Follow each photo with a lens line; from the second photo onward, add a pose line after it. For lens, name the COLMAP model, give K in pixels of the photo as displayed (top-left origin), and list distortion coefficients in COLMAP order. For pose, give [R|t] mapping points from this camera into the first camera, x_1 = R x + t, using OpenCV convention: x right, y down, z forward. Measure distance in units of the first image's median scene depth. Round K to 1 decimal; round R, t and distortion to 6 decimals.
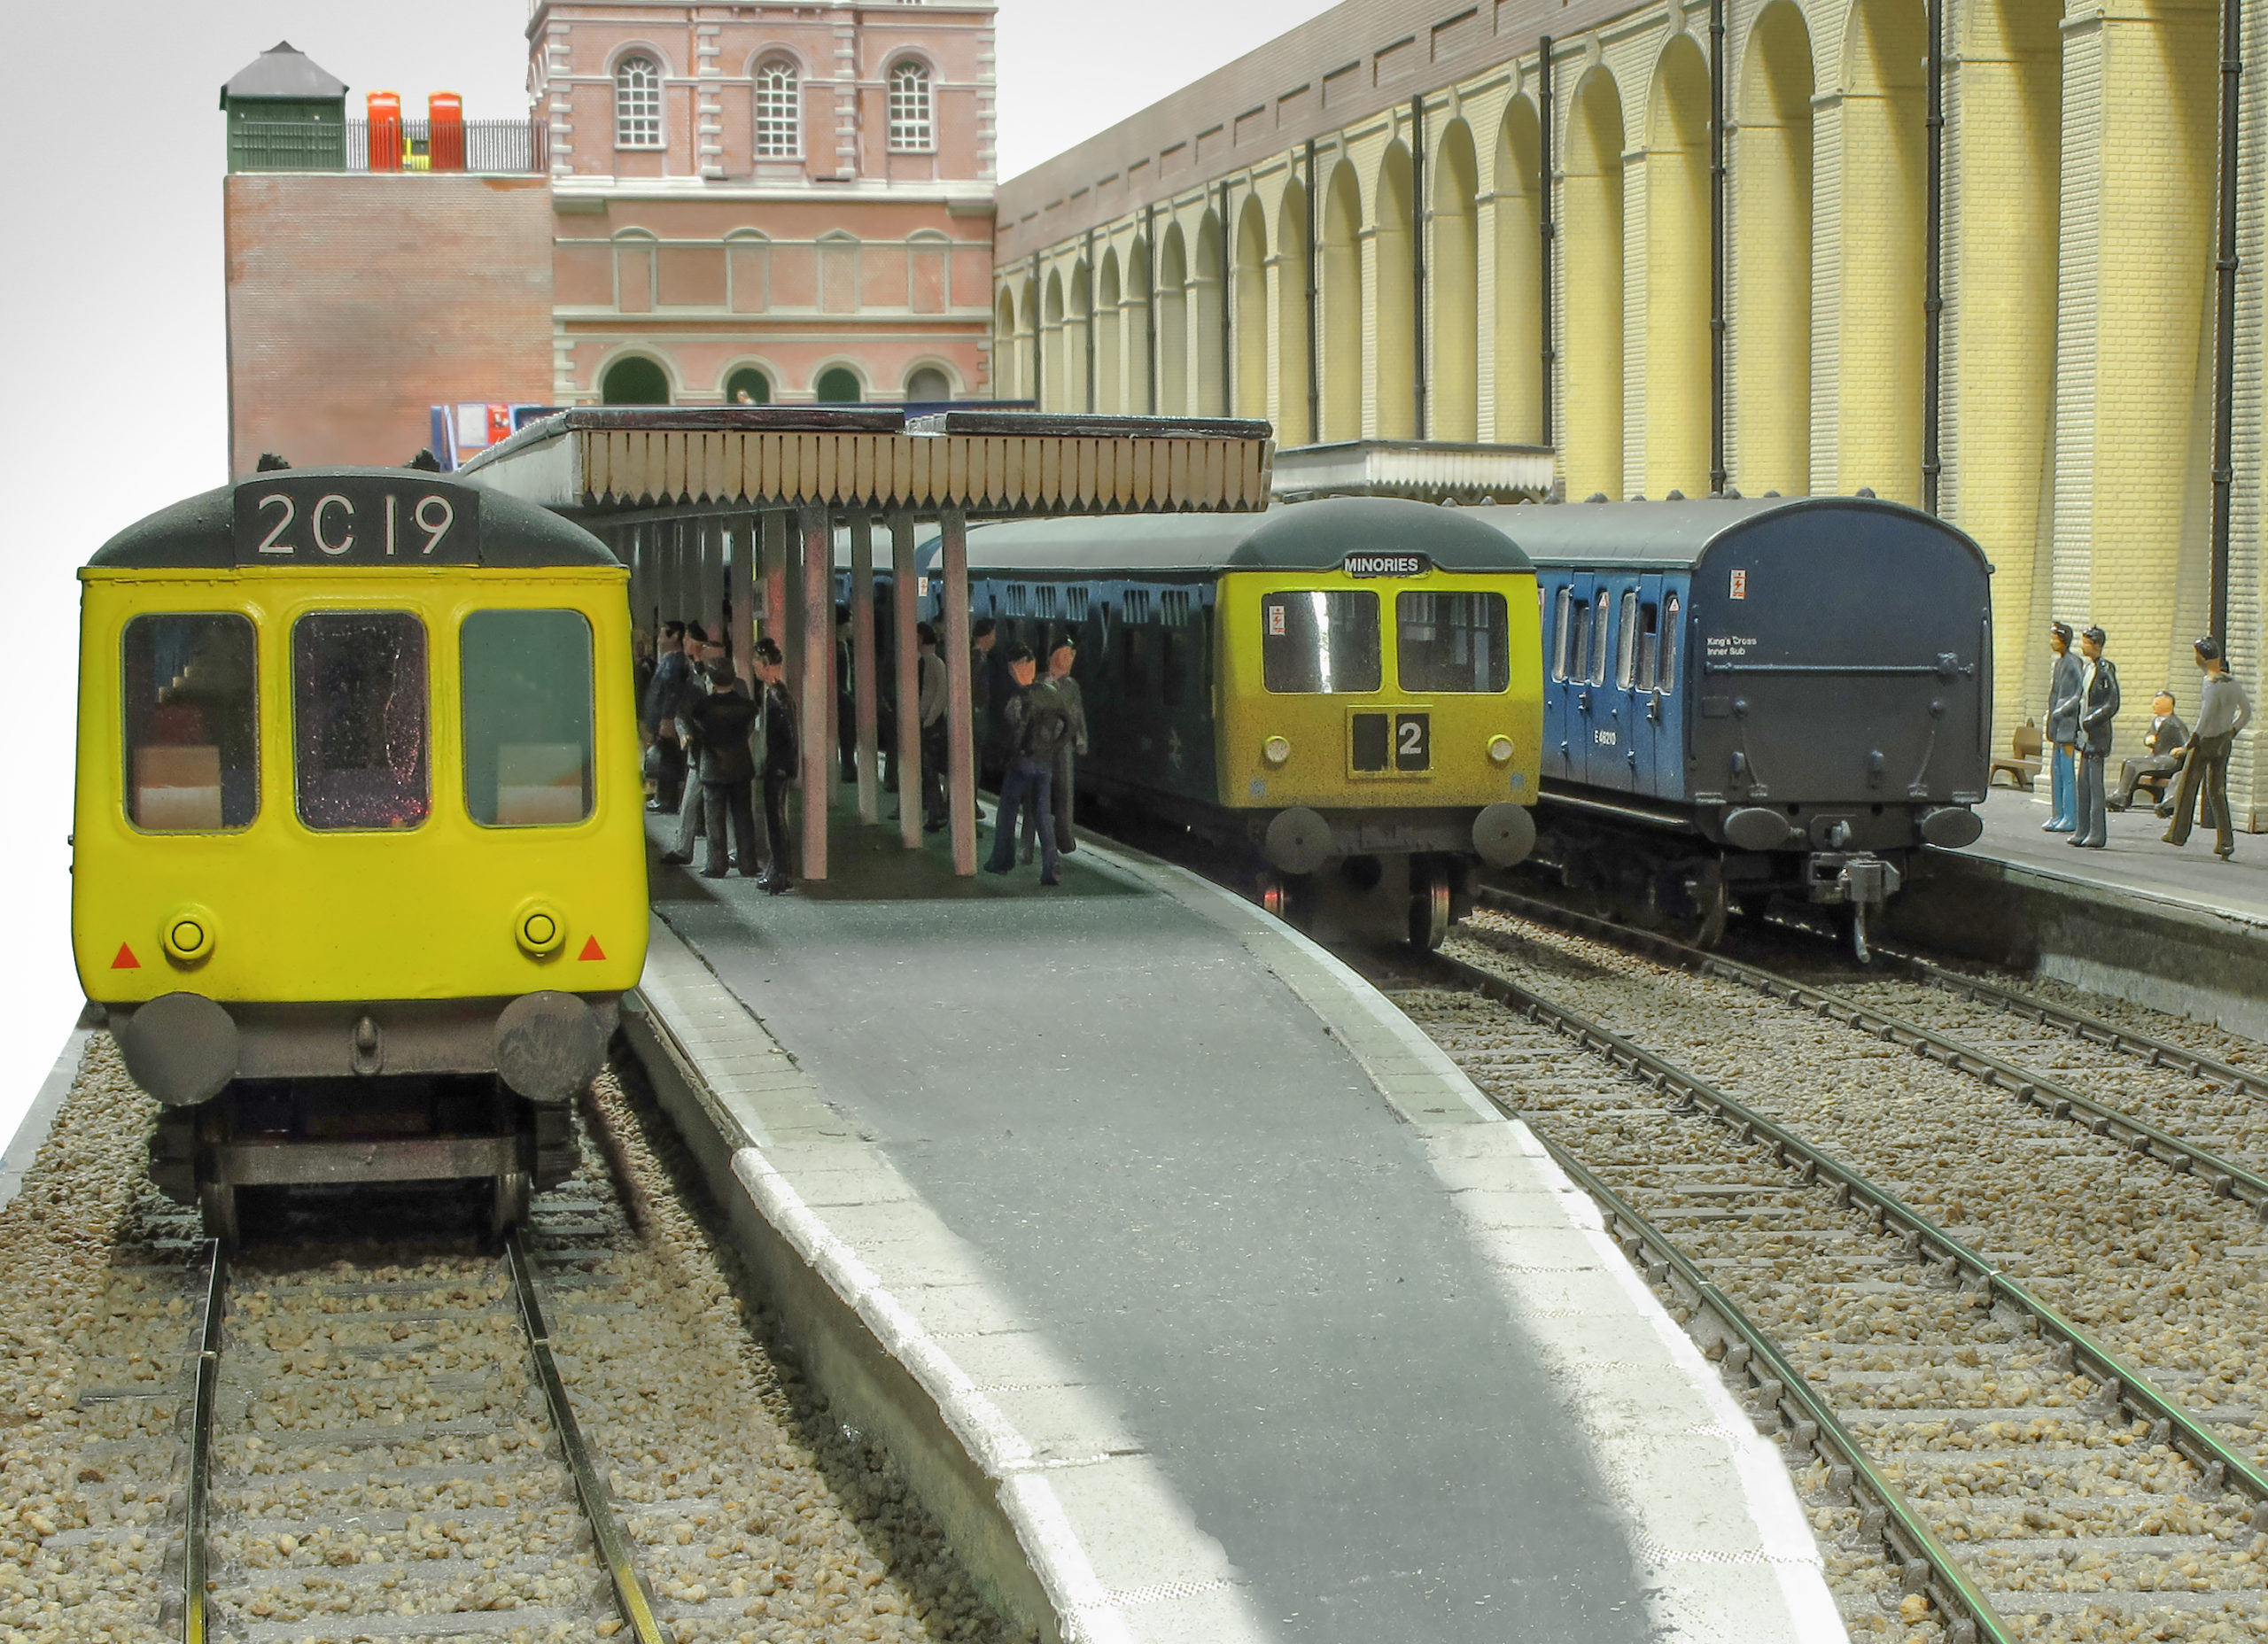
lens RADIAL K [[3703.4, 0, 1134.0], [0, 3703.4, 822.0], [0, 0, 1]] dist [-0.130541, 0.085208]
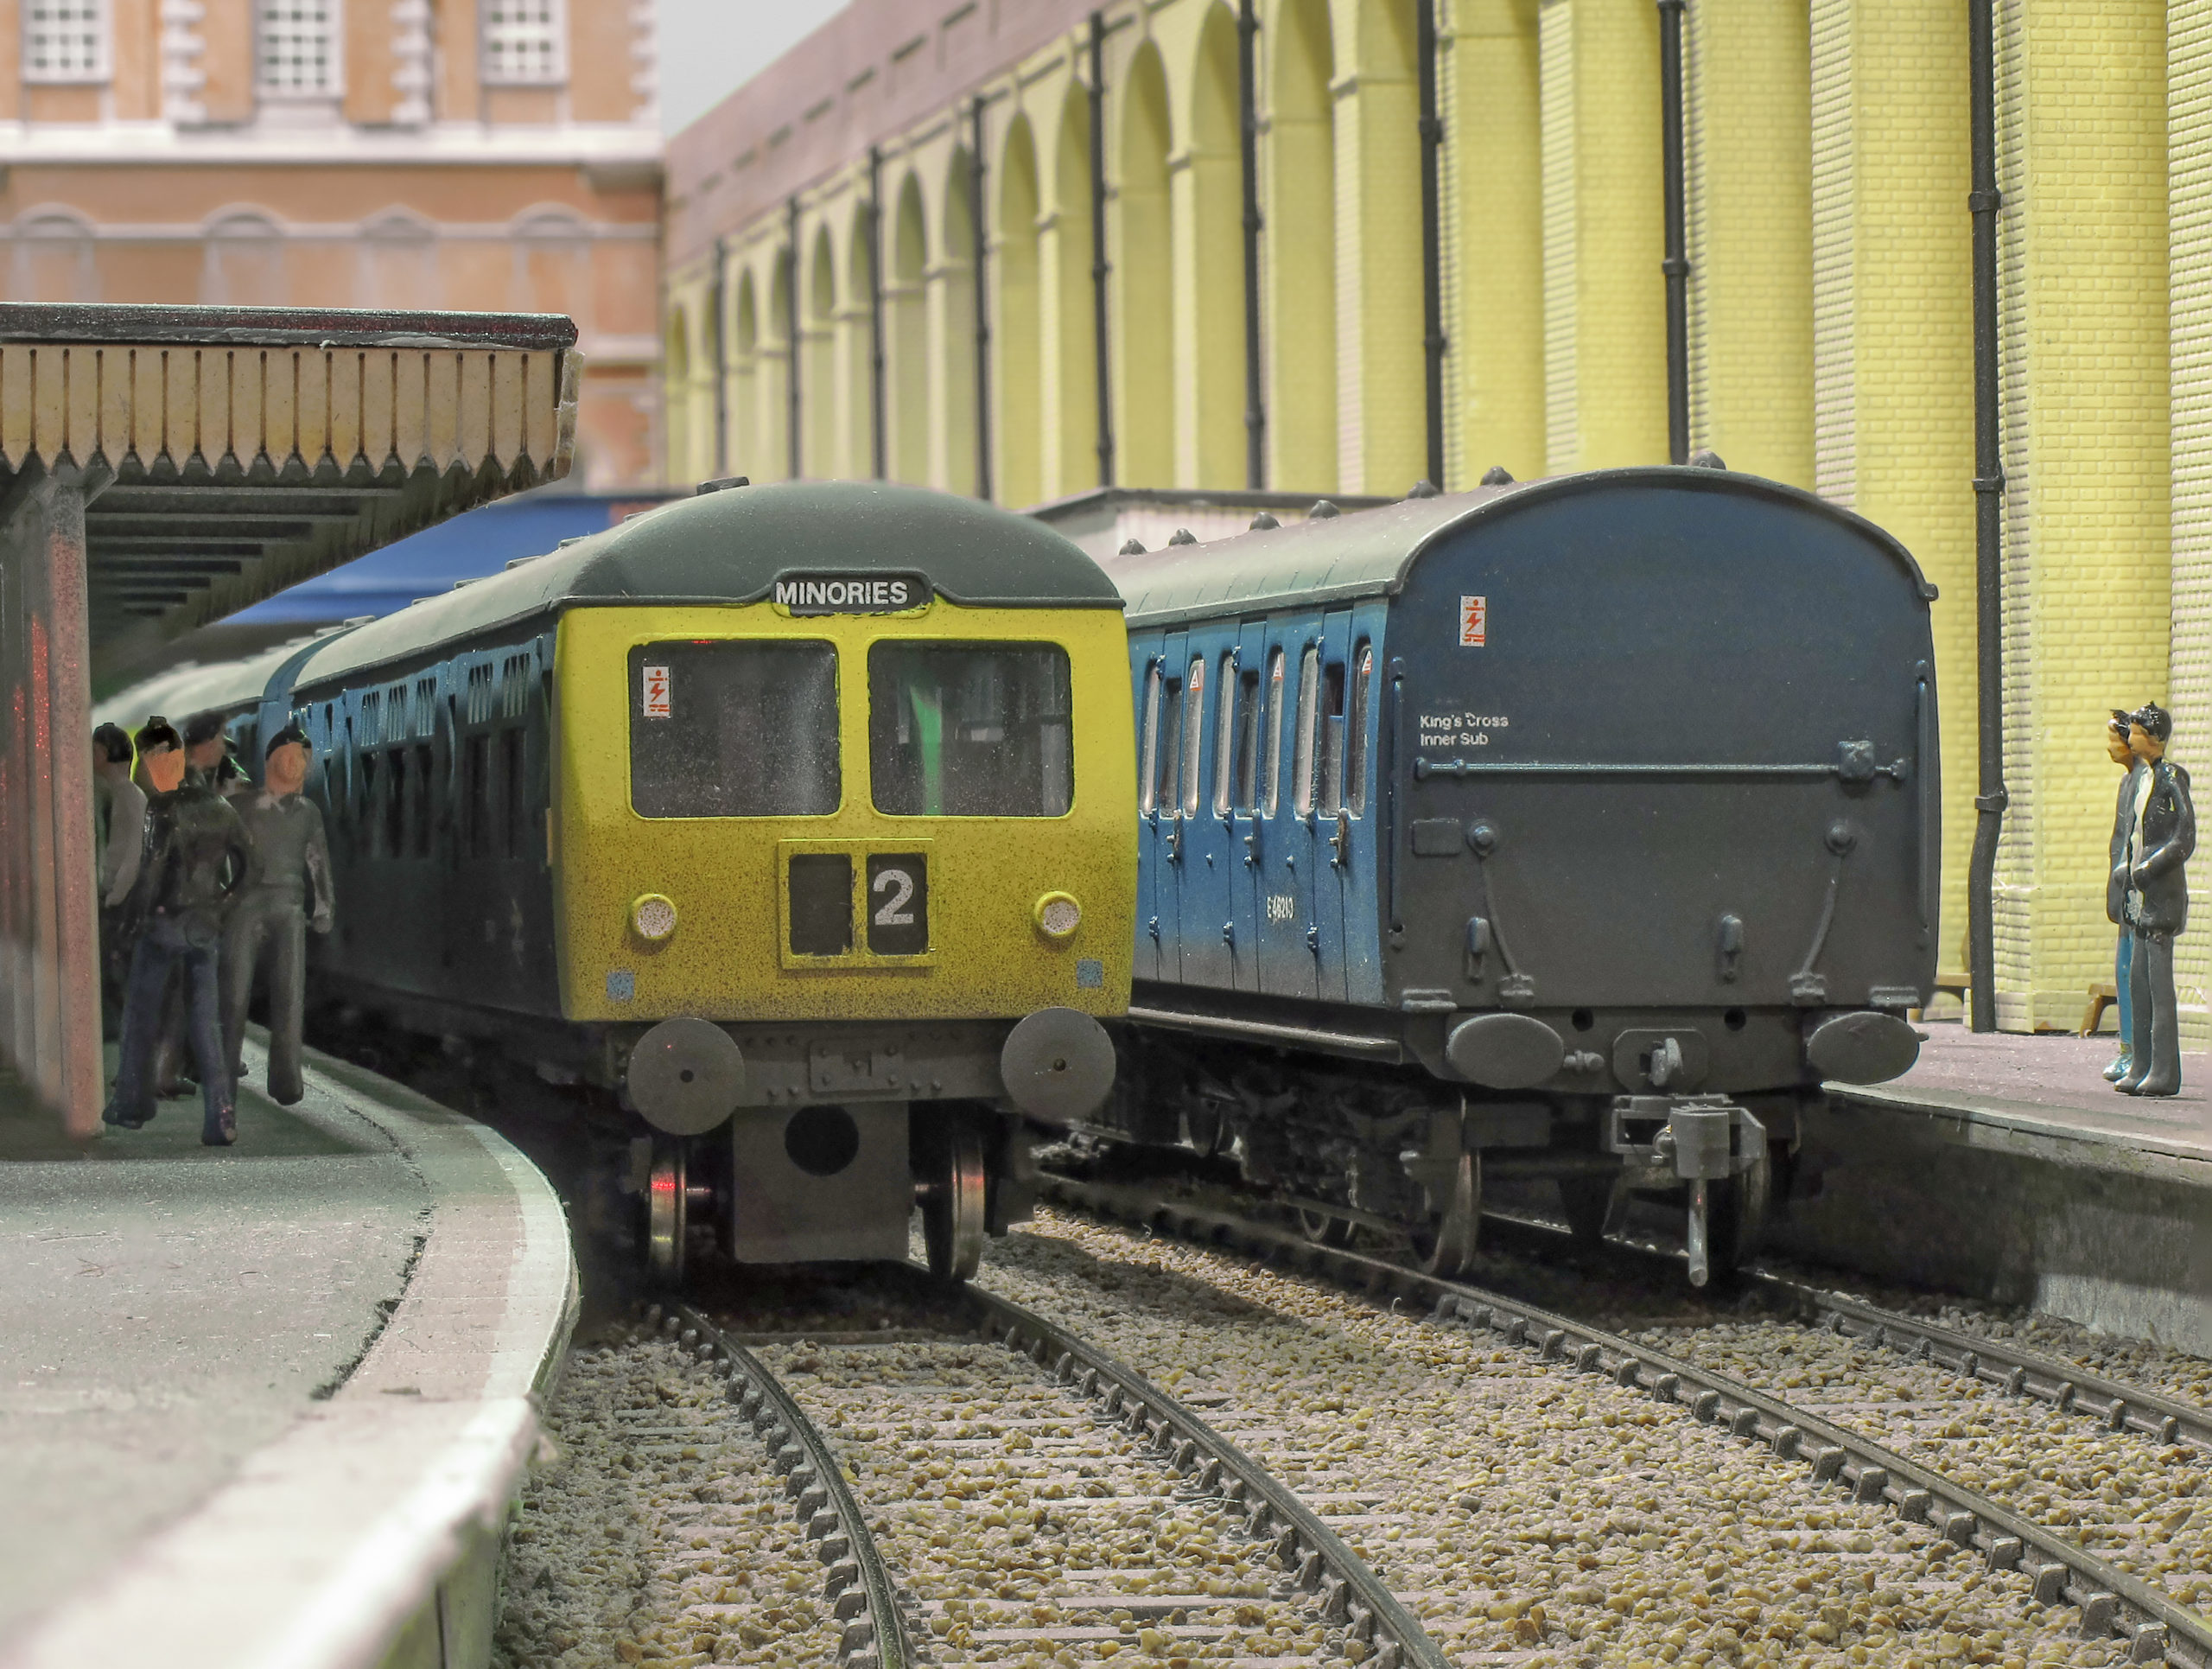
lens RADIAL K [[6202.2, 0, 1106.0], [0, 6202.2, 834.5], [0, 0, 1]] dist [-0.191387, -0.445139]
pose [[0.999846, -0.008331, -0.015414, 0.120788], [0.007123, 0.997019, -0.076822, 0.040541], [0.016008, 0.076700, 0.996926, 0.053584]]
